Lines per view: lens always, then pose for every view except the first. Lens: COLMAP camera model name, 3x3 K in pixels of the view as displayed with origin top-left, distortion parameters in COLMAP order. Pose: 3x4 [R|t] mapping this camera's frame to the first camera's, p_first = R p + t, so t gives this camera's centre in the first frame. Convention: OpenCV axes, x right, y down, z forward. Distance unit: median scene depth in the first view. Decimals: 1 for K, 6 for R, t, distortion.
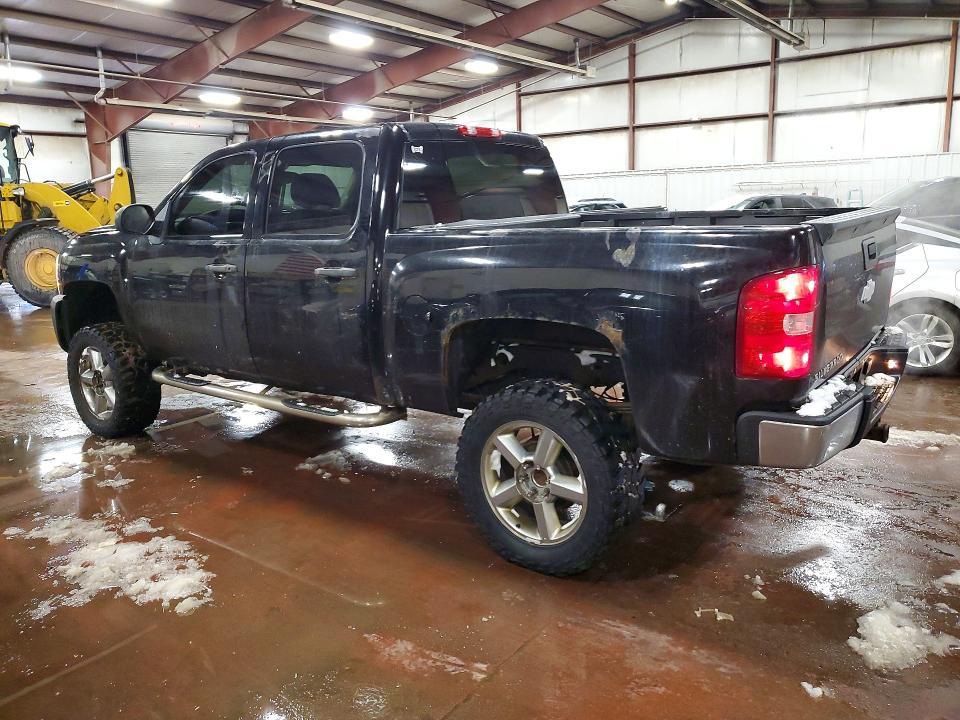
lens RADIAL K [[756.6, 0, 483.2], [0, 756.6, 358.7], [0, 0, 1]] dist [0.012922, -0.003477]
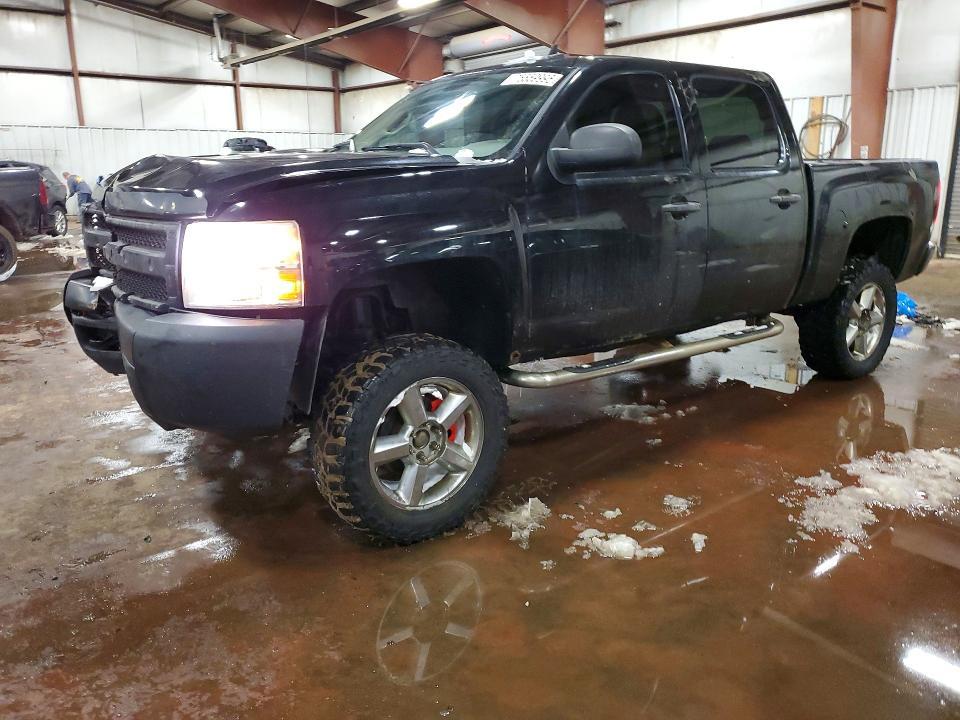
lens RADIAL K [[756.6, 0, 483.3], [0, 756.6, 359.8], [0, 0, 1]] dist [0.012922, -0.003477]
pose [[0.237794, -0.213588, 0.947541, -1.326441], [0.182955, 0.967911, 0.172265, -0.148745], [-0.953930, 0.132394, 0.269240, 1.067351]]
